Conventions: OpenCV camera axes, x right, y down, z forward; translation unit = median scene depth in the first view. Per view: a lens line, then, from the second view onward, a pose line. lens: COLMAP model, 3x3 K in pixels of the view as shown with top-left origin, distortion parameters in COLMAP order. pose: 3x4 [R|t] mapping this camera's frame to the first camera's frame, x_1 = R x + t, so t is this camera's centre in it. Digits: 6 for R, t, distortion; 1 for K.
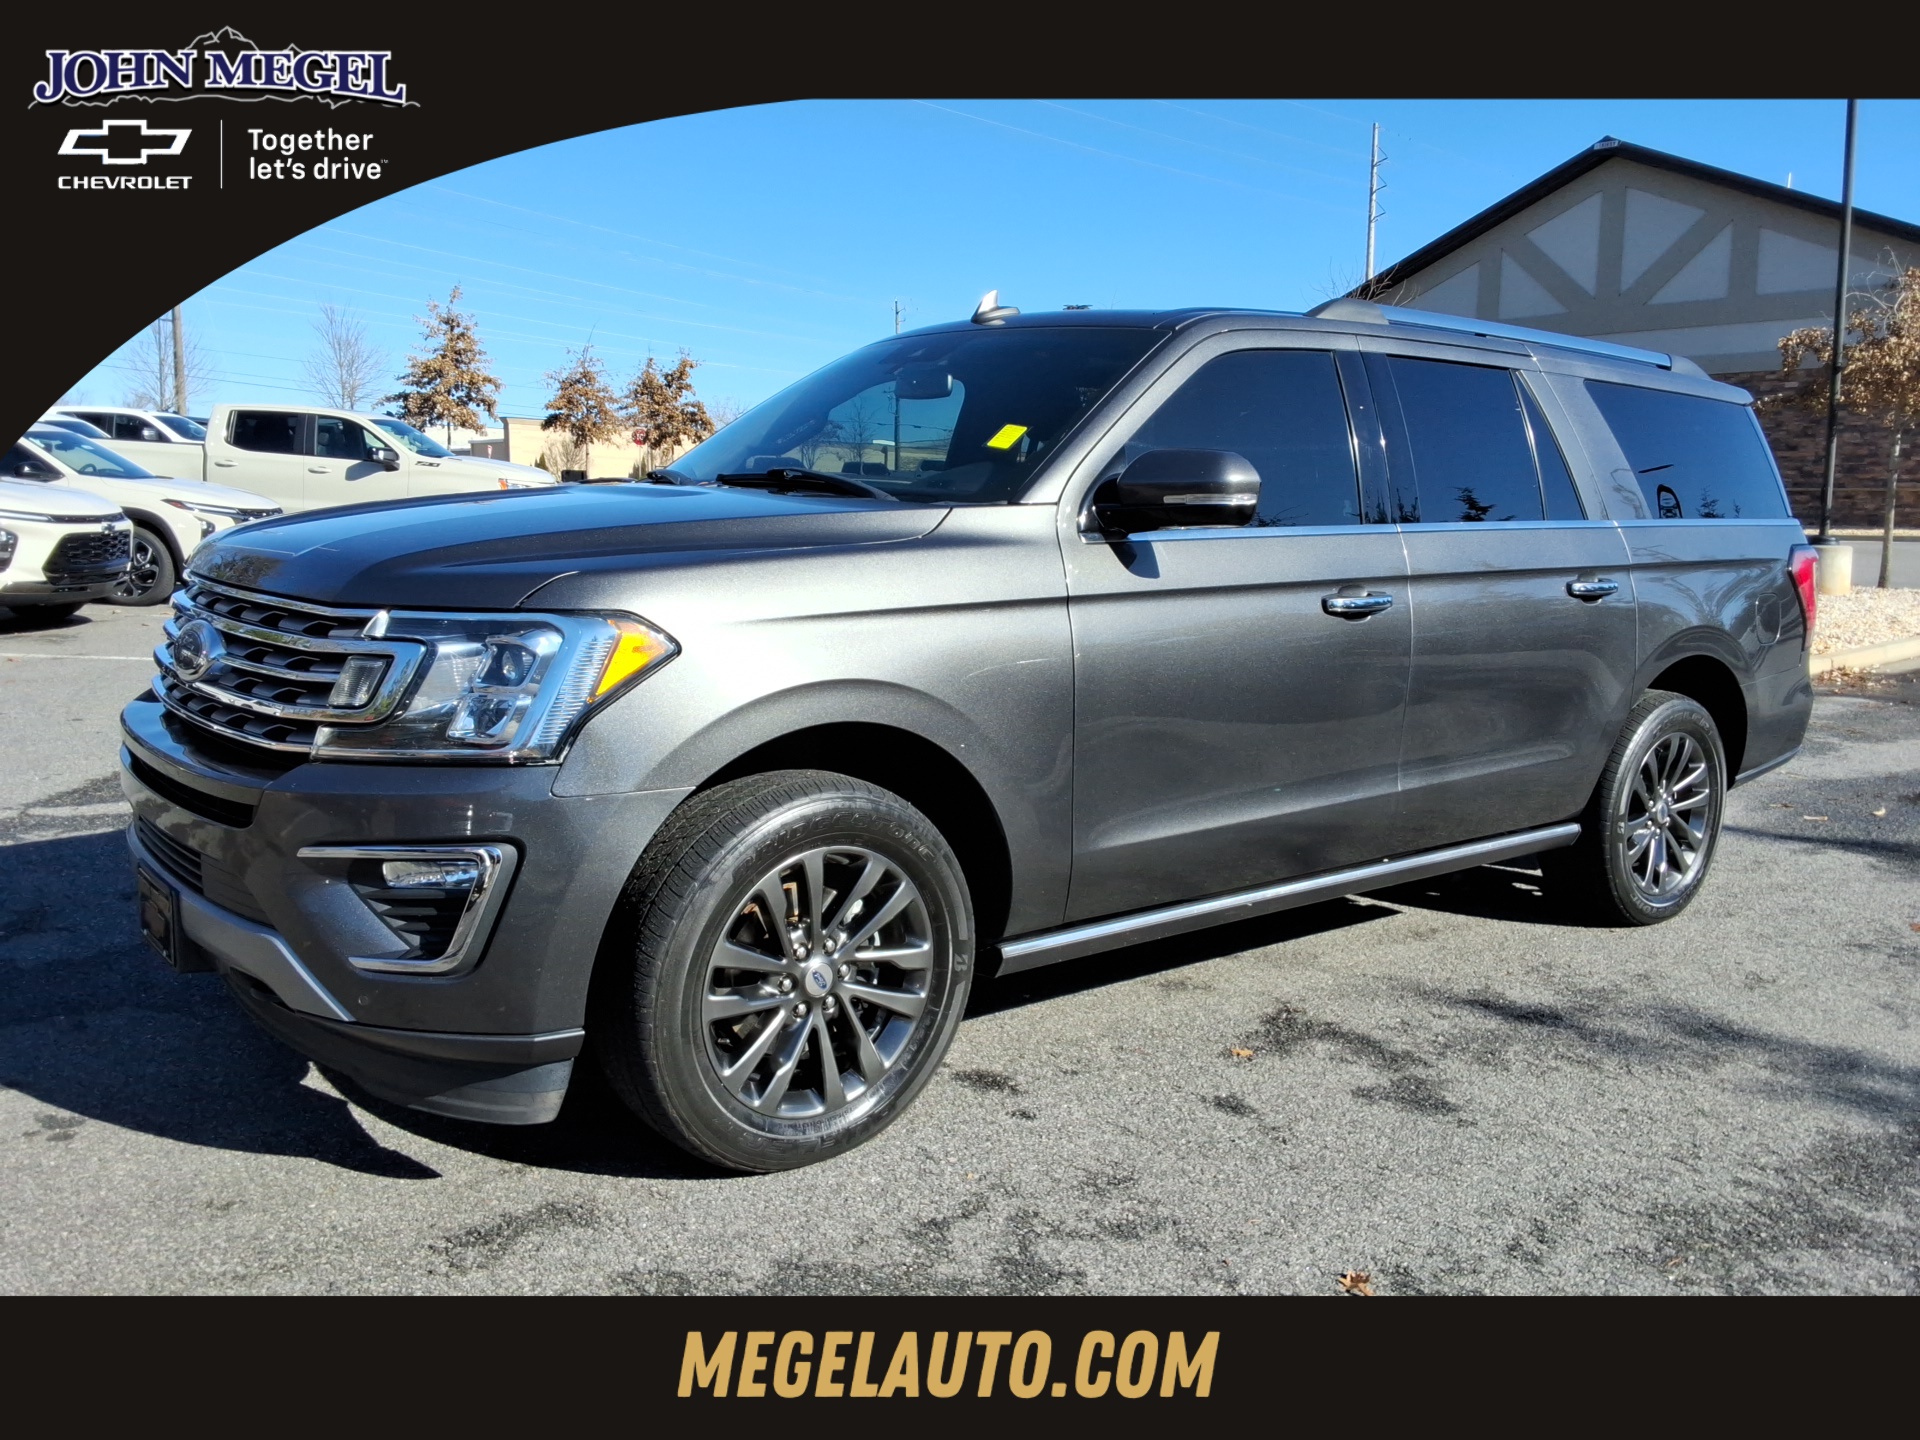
lens RADIAL K [[1539.6, 0, 984.2], [0, 1539.6, 699.1], [0, 0, 1]] dist [0.132002, -0.208602]
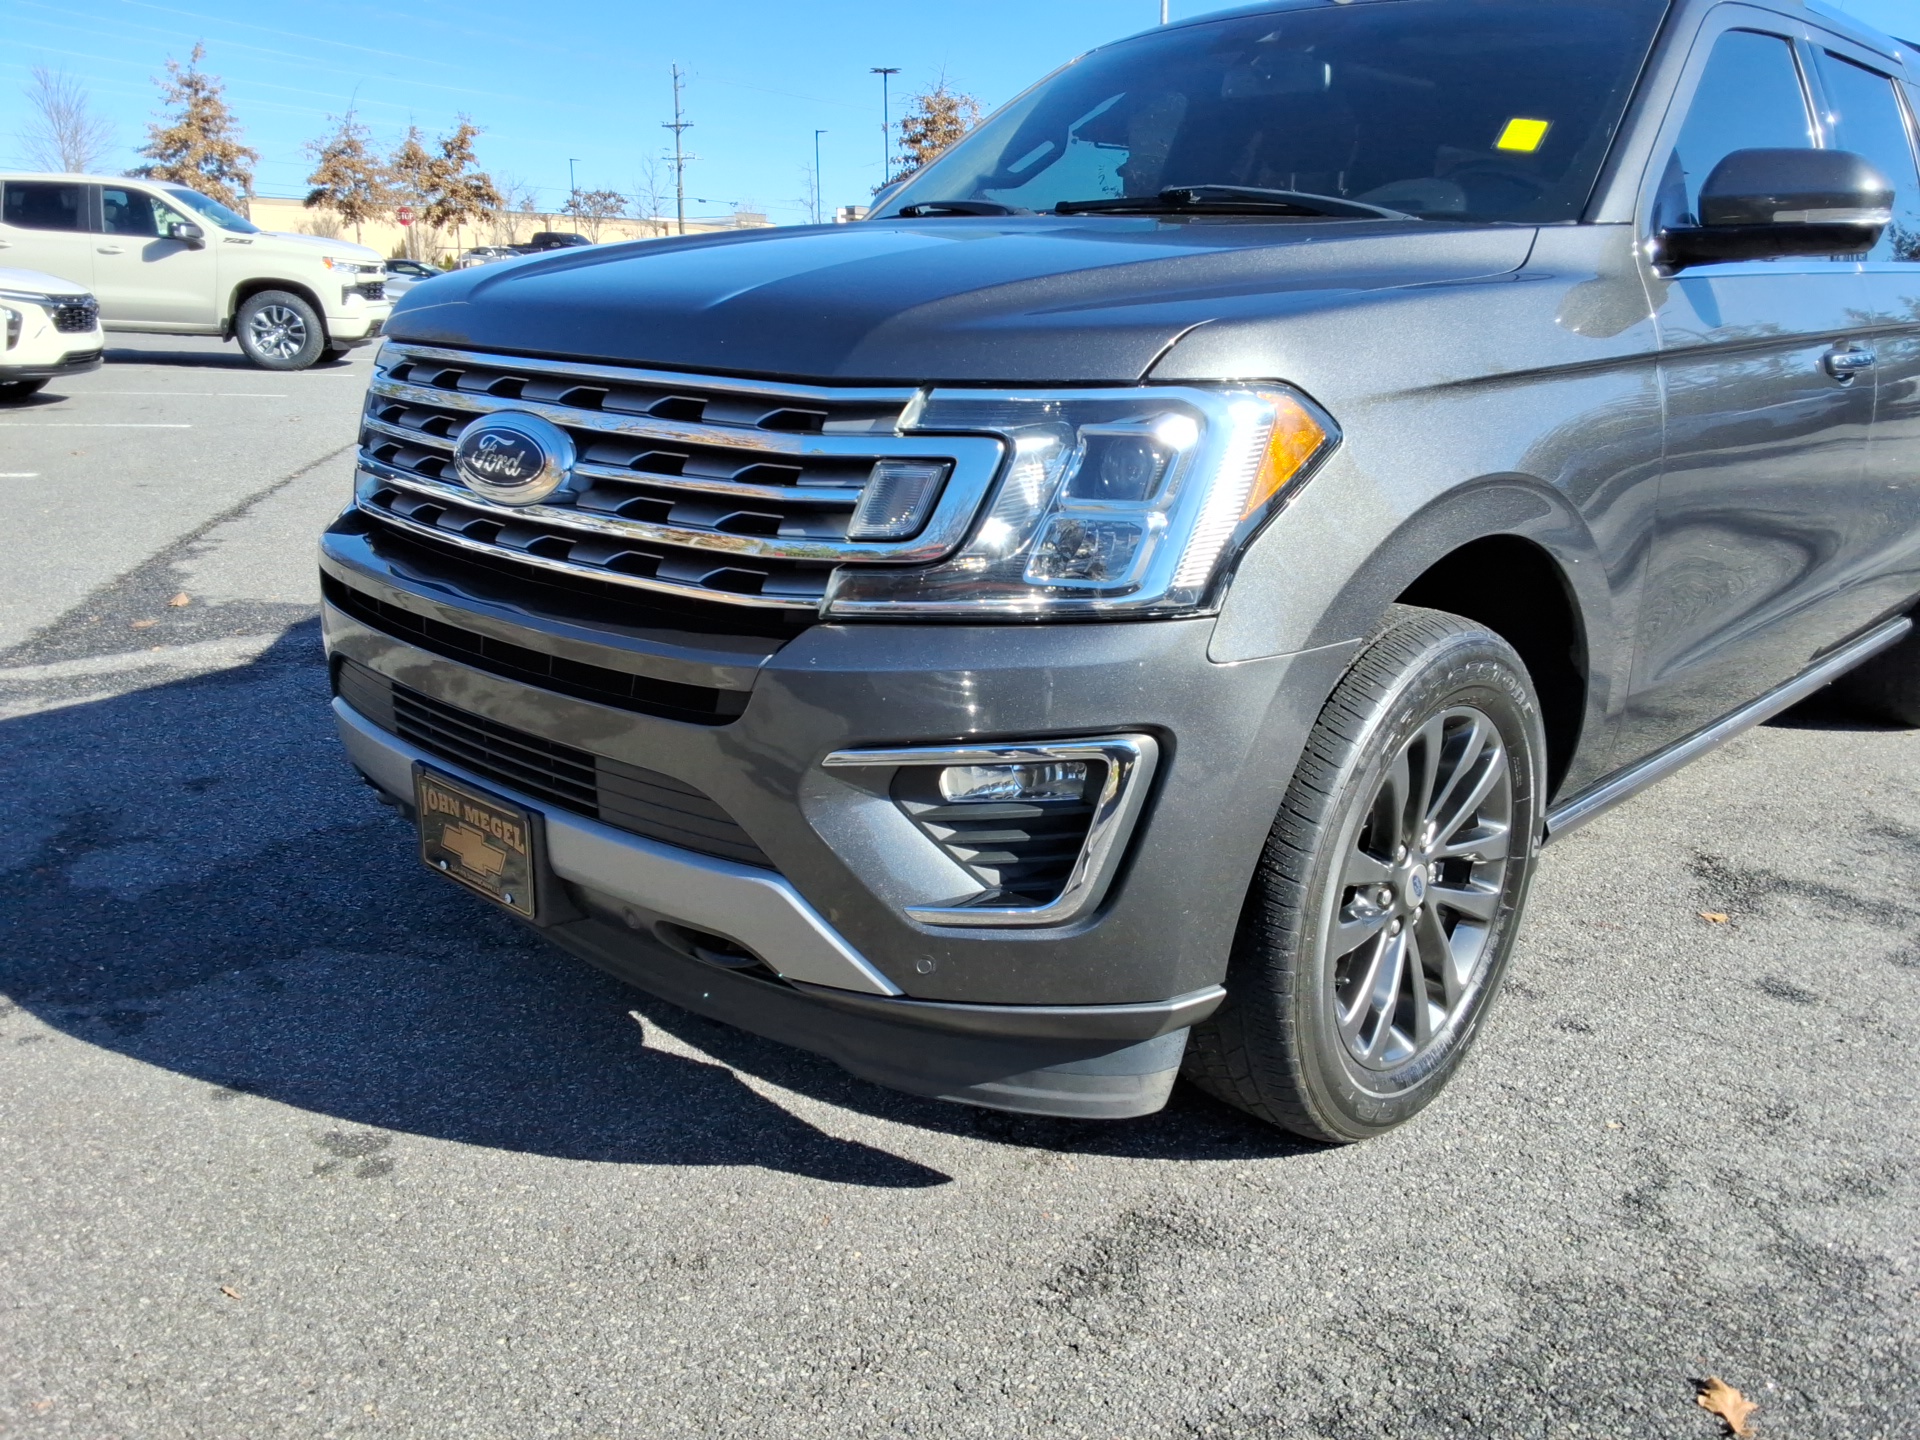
lens RADIAL K [[1539.6, 0, 984.2], [0, 1539.6, 699.1], [0, 0, 1]] dist [0.132002, -0.208602]
pose [[0.990838, -0.045681, 0.127096, -0.405937], [0.028604, 0.990692, 0.133081, -0.012215], [-0.131992, -0.128226, 0.982922, 0.310821]]
